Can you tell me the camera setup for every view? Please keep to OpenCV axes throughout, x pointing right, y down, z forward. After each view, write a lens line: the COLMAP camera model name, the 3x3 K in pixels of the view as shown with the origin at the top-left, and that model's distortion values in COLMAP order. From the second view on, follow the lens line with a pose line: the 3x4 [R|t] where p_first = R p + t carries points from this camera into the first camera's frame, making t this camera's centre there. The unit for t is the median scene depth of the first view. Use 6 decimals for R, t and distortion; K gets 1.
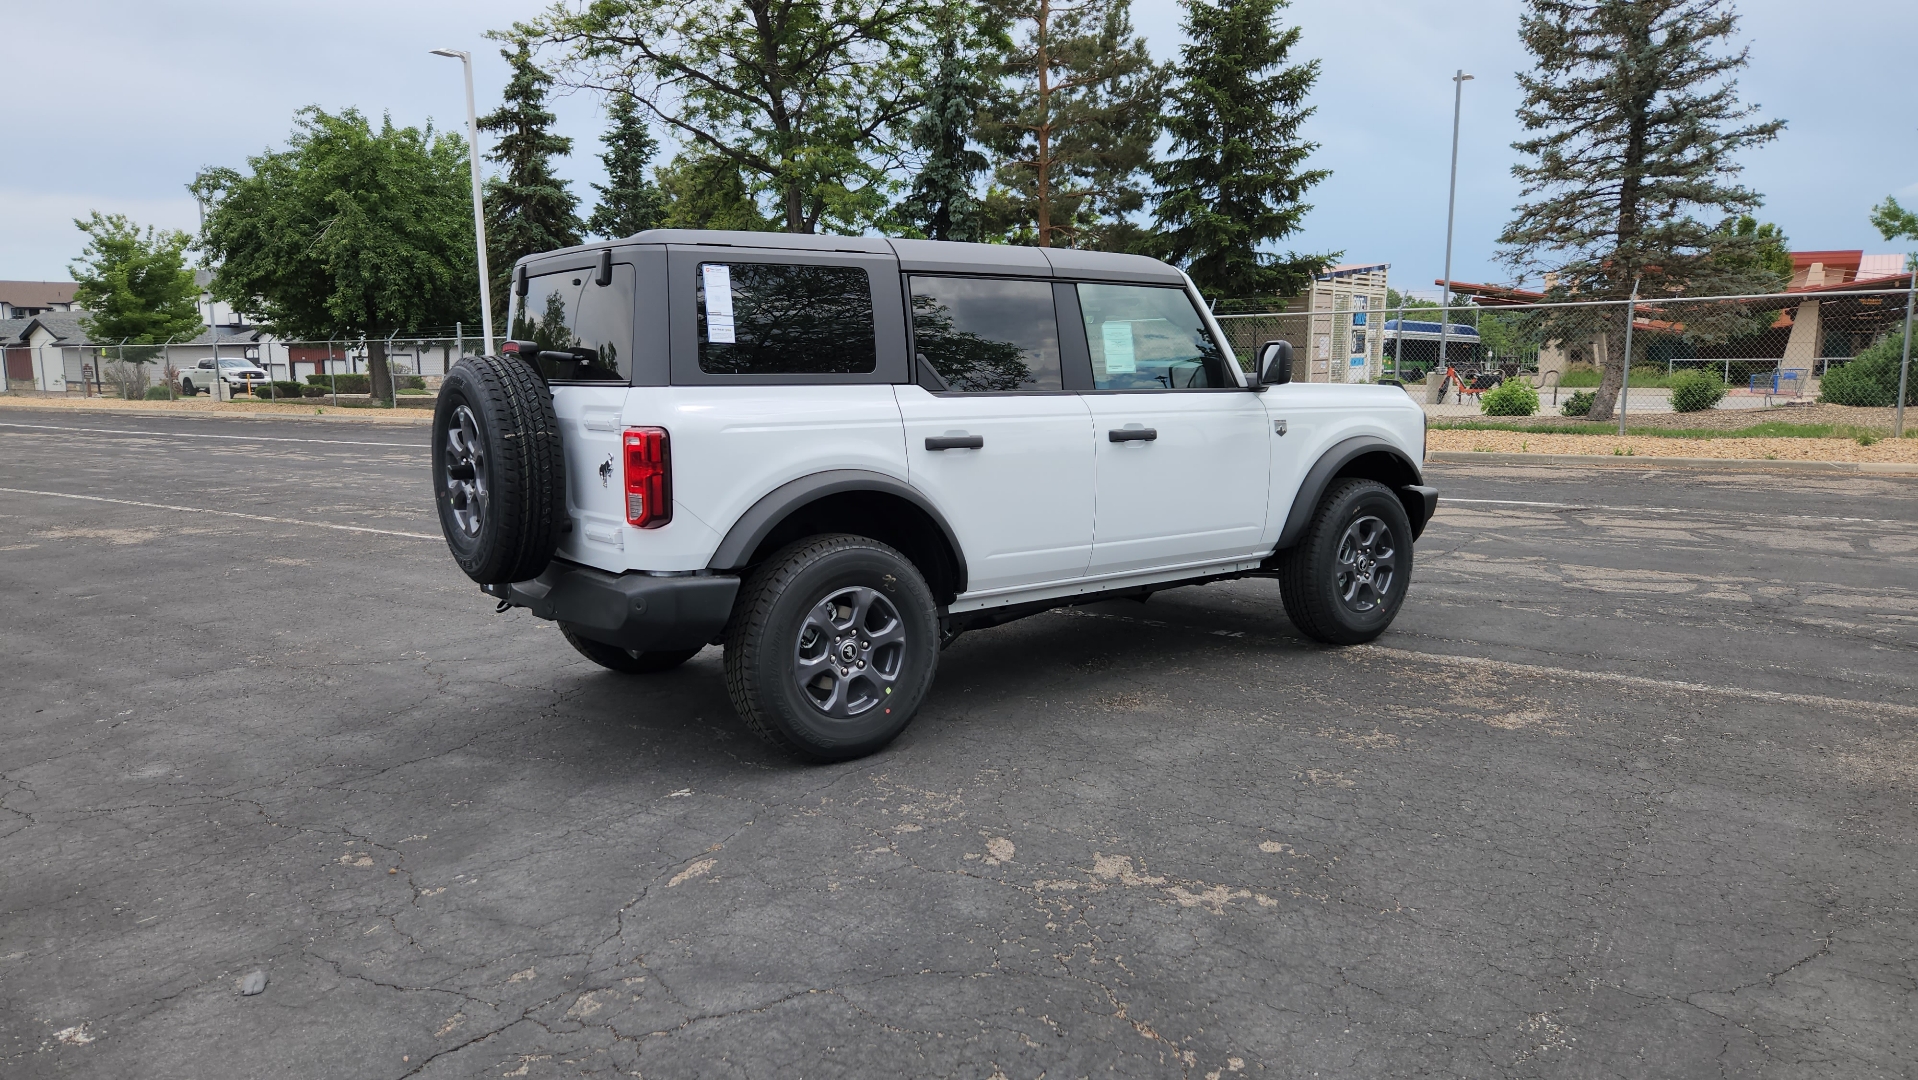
lens RADIAL K [[1282.0, 0, 915.1], [0, 1282.0, 534.0], [0, 0, 1]] dist [0.072768, -0.061331]
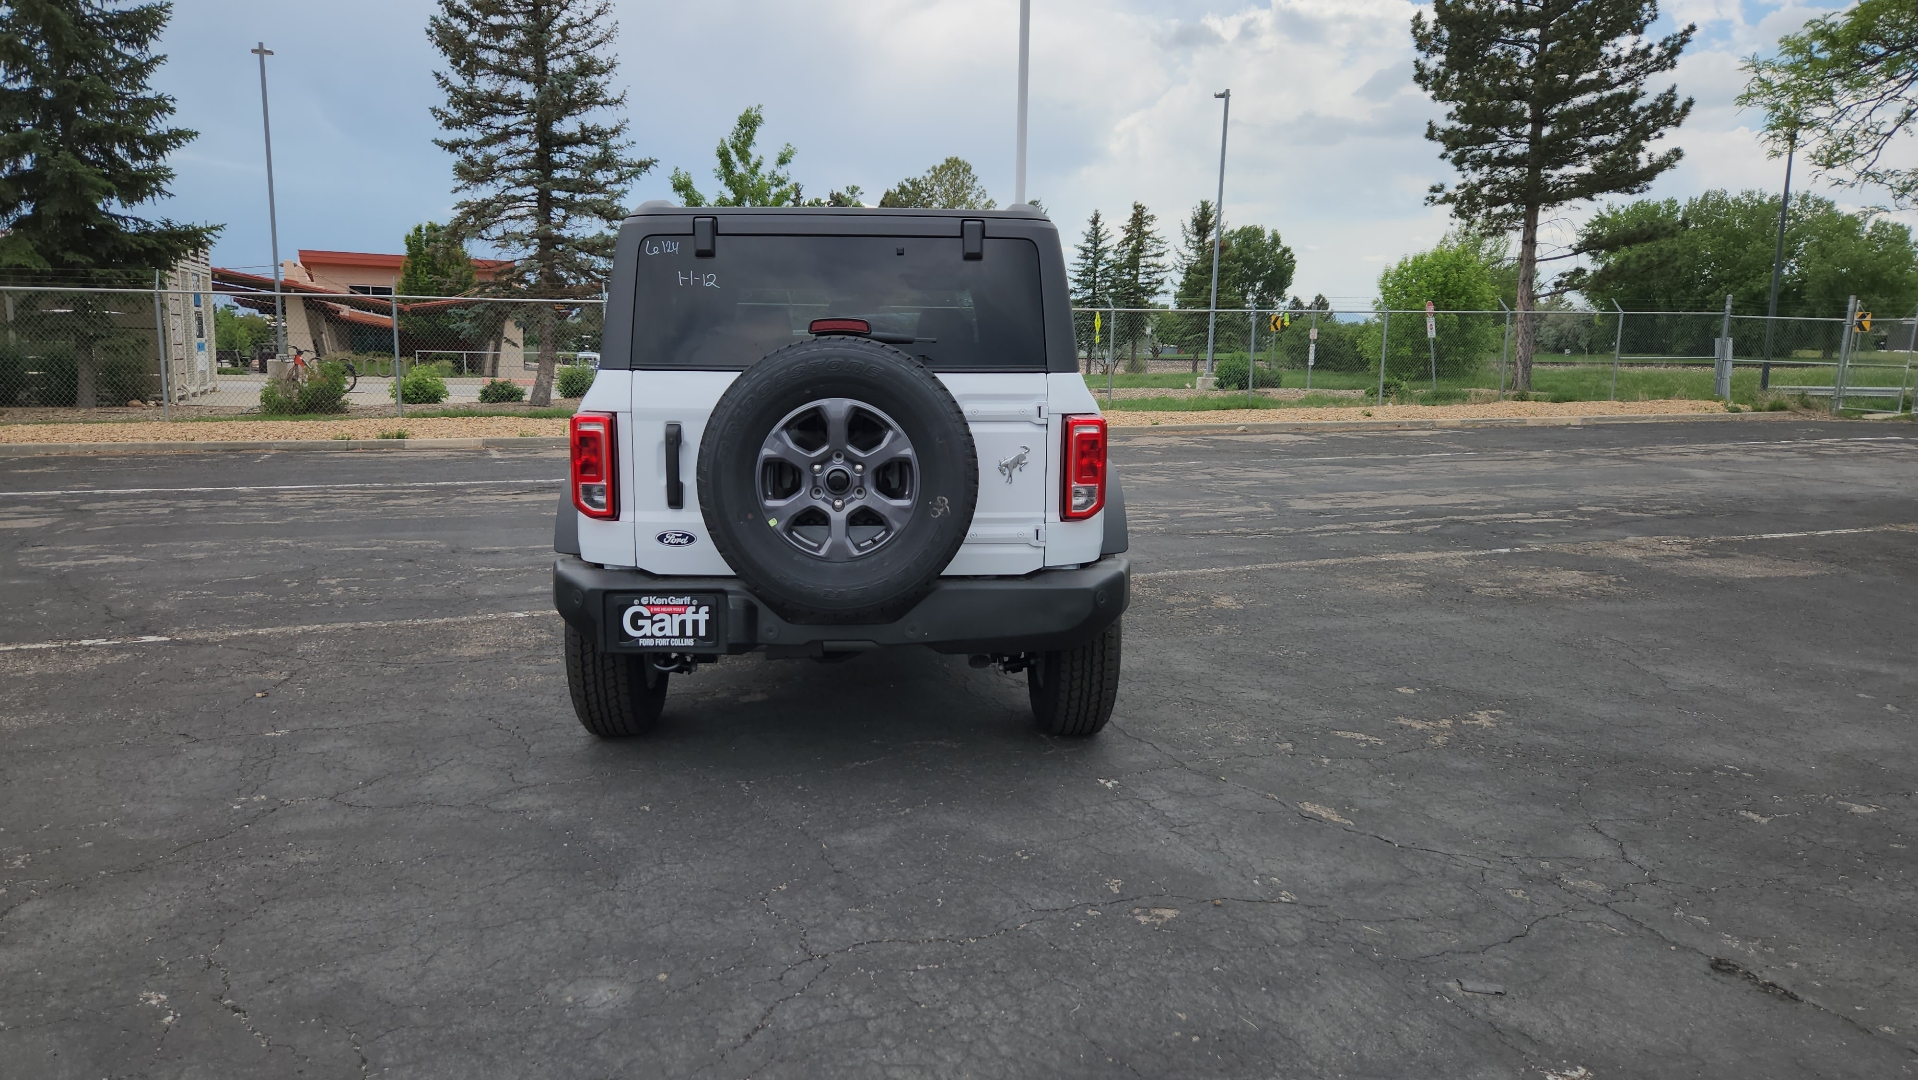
lens RADIAL K [[1280.5, 0, 919.5], [0, 1280.5, 549.0], [0, 0, 1]] dist [0.073095, -0.058218]
pose [[0.559387, -0.114701, 0.820932, -0.729029], [0.098138, 0.992578, 0.071812, -0.043583], [-0.823077, 0.040393, 0.566492, 0.380566]]
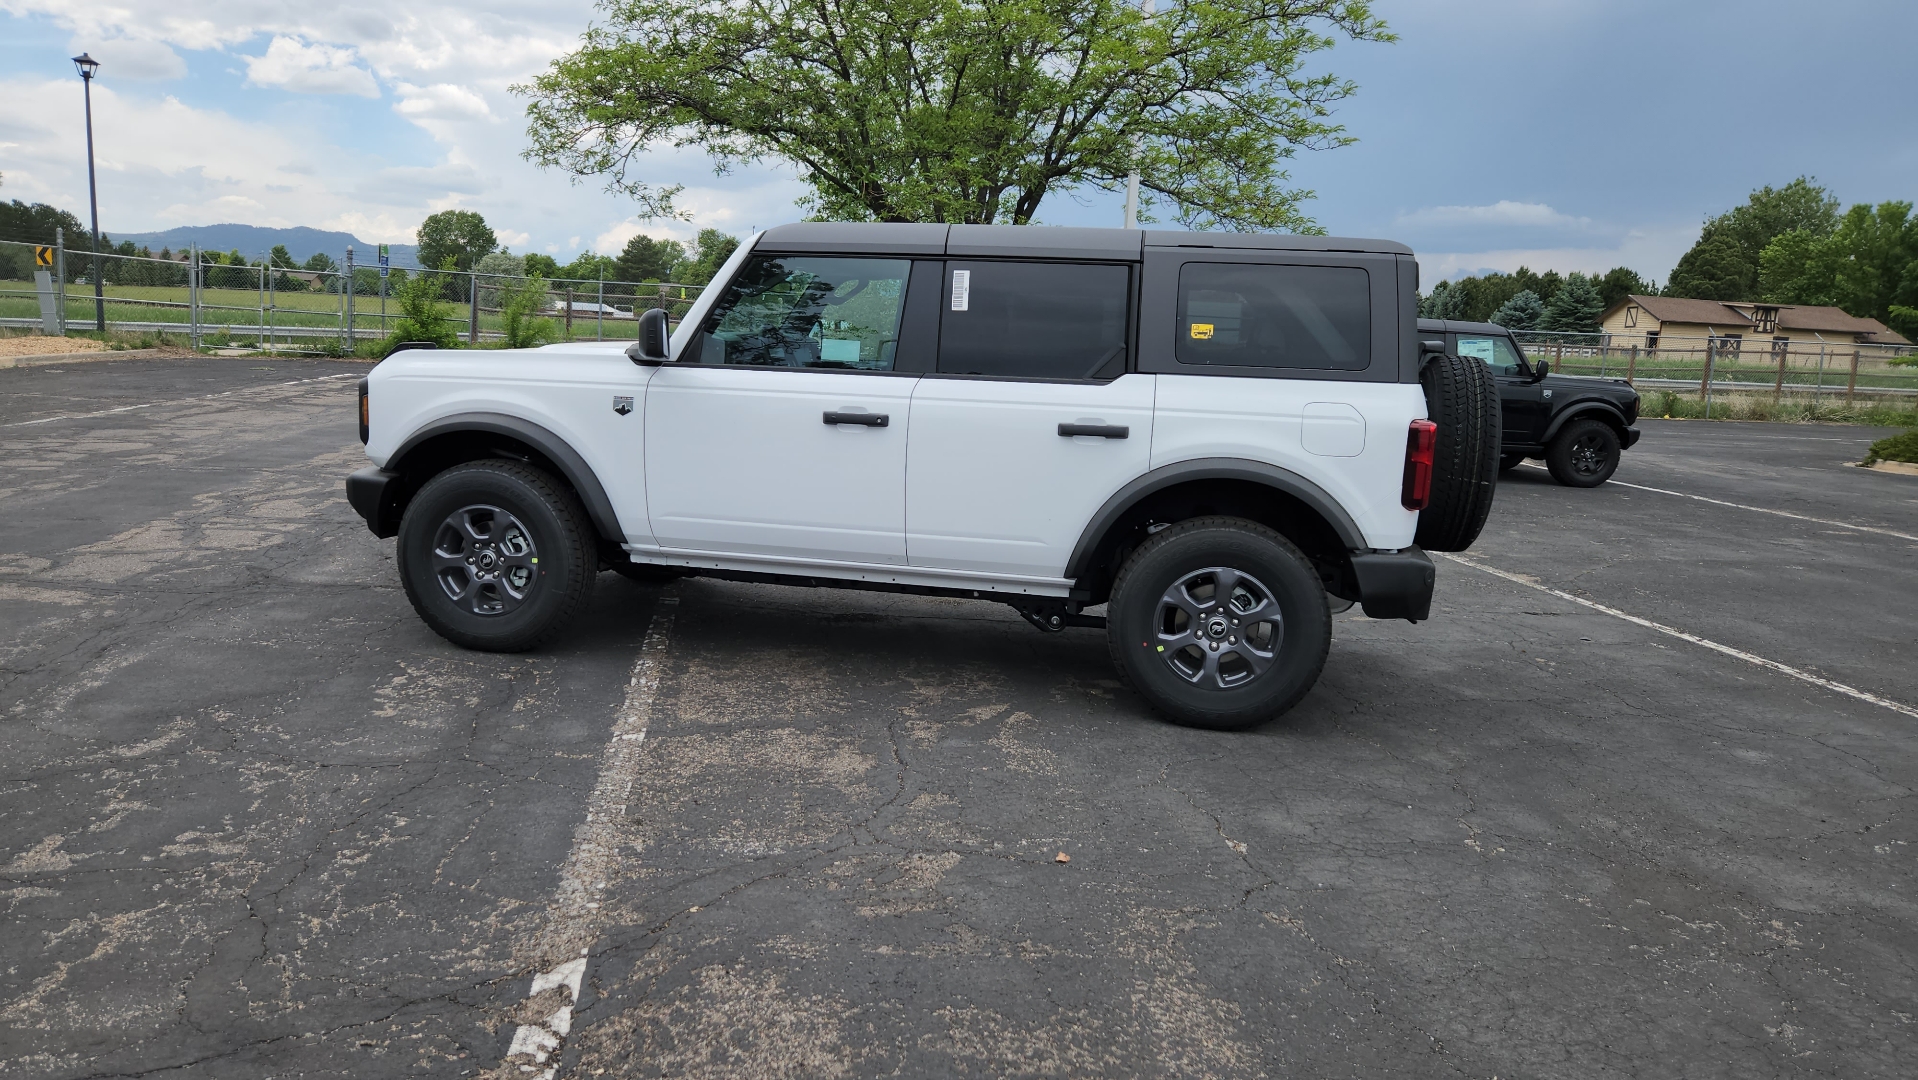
lens RADIAL K [[1286.7, 0, 926.1], [0, 1286.7, 520.0], [0, 0, 1]] dist [0.070454, -0.053372]
pose [[-0.685806, -0.129292, 0.716208, -0.643045], [0.056310, 0.971717, 0.229338, -0.215822], [-0.725603, 0.197611, -0.659128, 1.603507]]
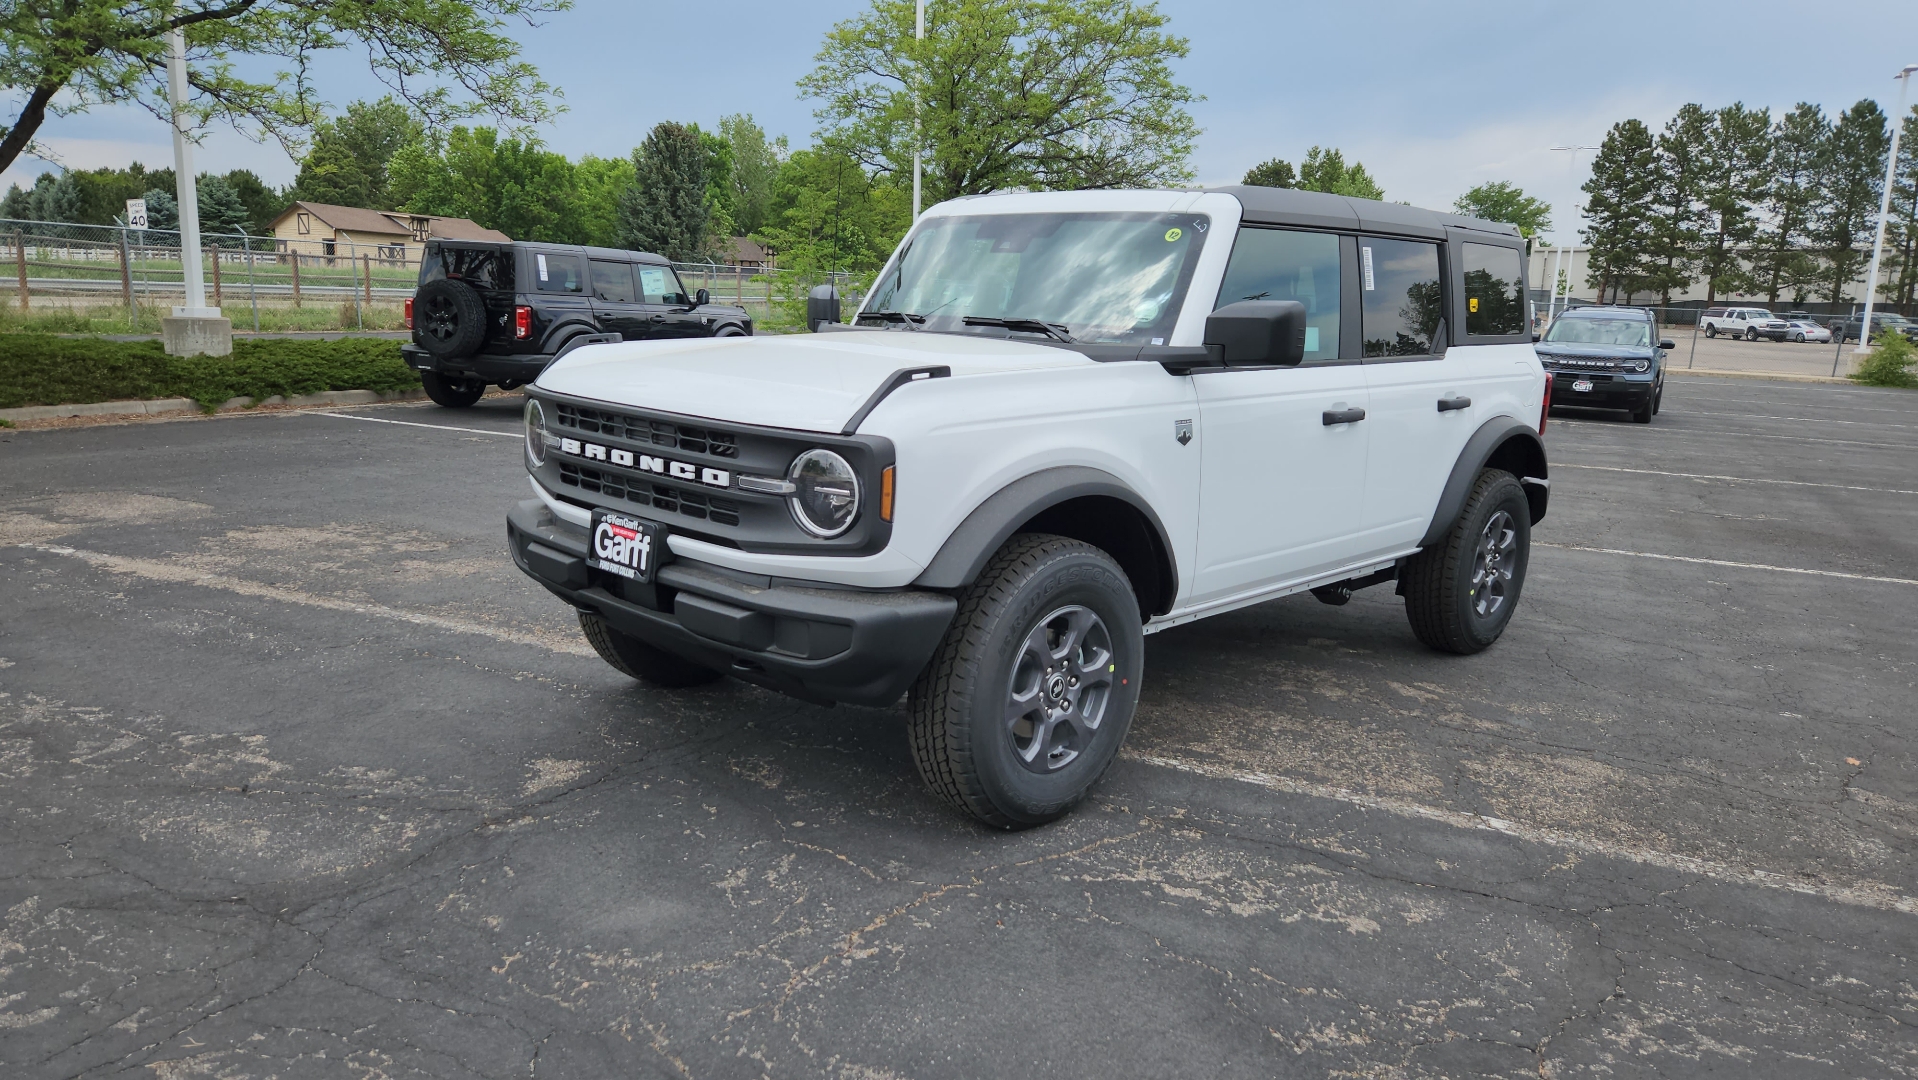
lens RADIAL K [[1279.1, 0, 934.7], [0, 1279.1, 544.7], [0, 0, 1]] dist [0.073529, -0.062054]
pose [[-0.985102, 0.005723, -0.171874, 0.327198], [-0.050374, 0.946002, 0.320221, -0.246840], [0.164426, 0.324109, -0.931621, 1.750313]]
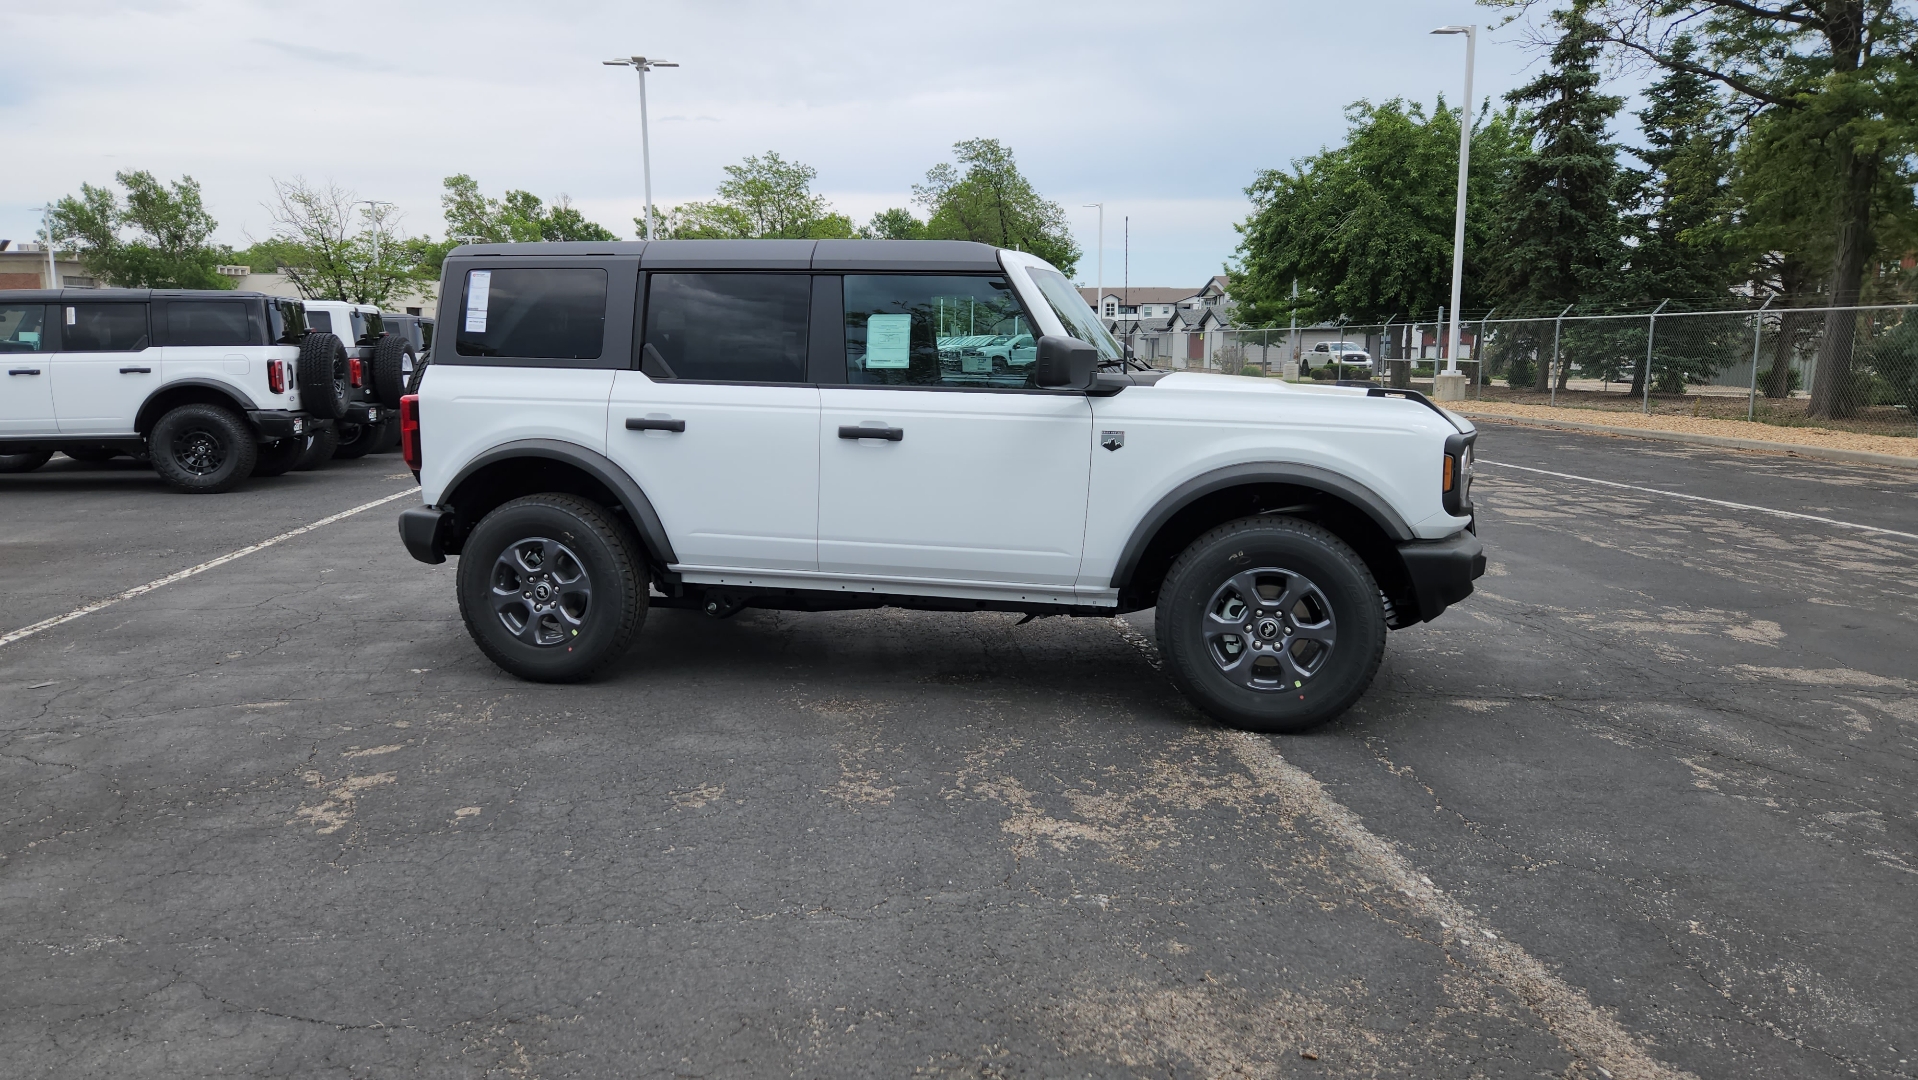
lens RADIAL K [[1282.0, 0, 915.1], [0, 1282.0, 534.0], [0, 0, 1]] dist [0.072768, -0.061331]
pose [[0.646376, 0.124428, -0.752805, 0.785798], [-0.115030, 0.991229, 0.065068, -0.058566], [0.754298, 0.044537, 0.655019, 0.347425]]
